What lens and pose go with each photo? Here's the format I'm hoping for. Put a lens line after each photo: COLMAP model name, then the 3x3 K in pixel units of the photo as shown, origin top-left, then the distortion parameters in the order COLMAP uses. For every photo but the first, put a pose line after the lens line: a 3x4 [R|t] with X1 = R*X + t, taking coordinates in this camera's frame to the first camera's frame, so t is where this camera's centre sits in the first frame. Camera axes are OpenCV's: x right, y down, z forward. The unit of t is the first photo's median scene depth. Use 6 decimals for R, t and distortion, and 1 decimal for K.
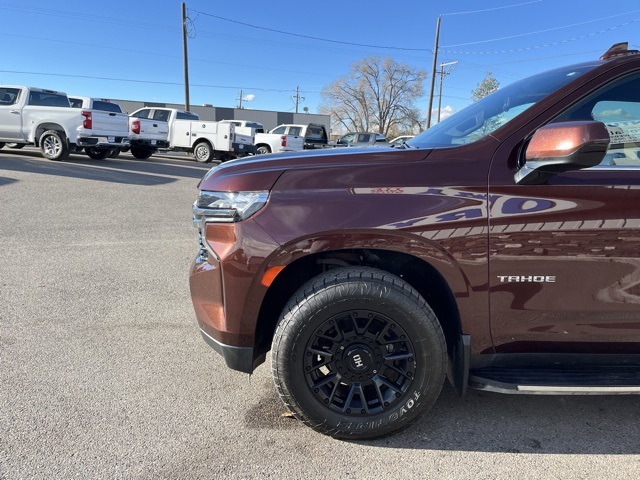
lens RADIAL K [[480.4, 0, 316.4], [0, 480.4, 237.9], [0, 0, 1]] dist [0.070103, -0.096120]
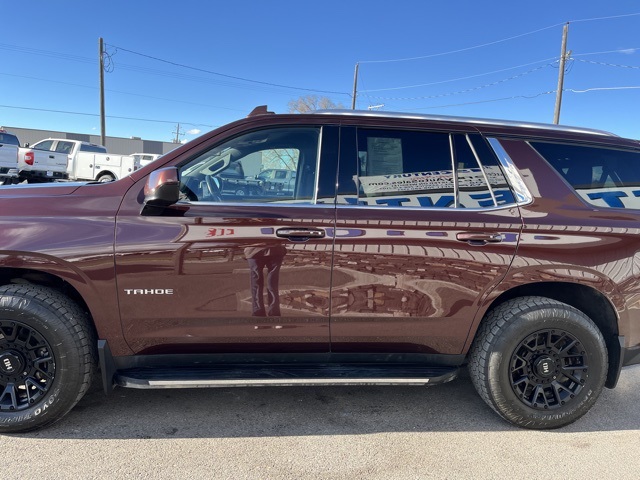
lens RADIAL K [[480.4, 0, 316.6], [0, 480.4, 239.9], [0, 0, 1]] dist [0.070103, -0.096120]
pose [[0.993646, 0.006283, 0.112379, 0.651055], [0.001293, 0.997738, -0.067213, 0.032630], [-0.112547, 0.066931, 0.991390, -0.251807]]
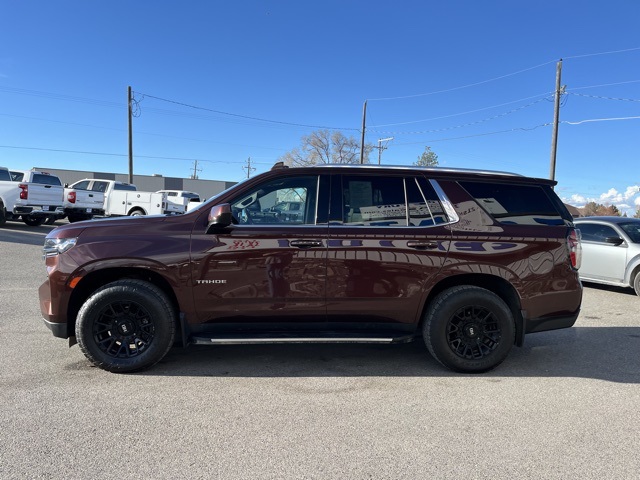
lens RADIAL K [[480.4, 0, 316.3], [0, 480.4, 245.6], [0, 0, 1]] dist [0.070103, -0.096120]
pose [[0.996727, -0.006671, 0.080565, 0.635263], [0.016350, 0.992630, -0.120076, 0.163657], [-0.079170, 0.121001, 0.989490, -0.893268]]
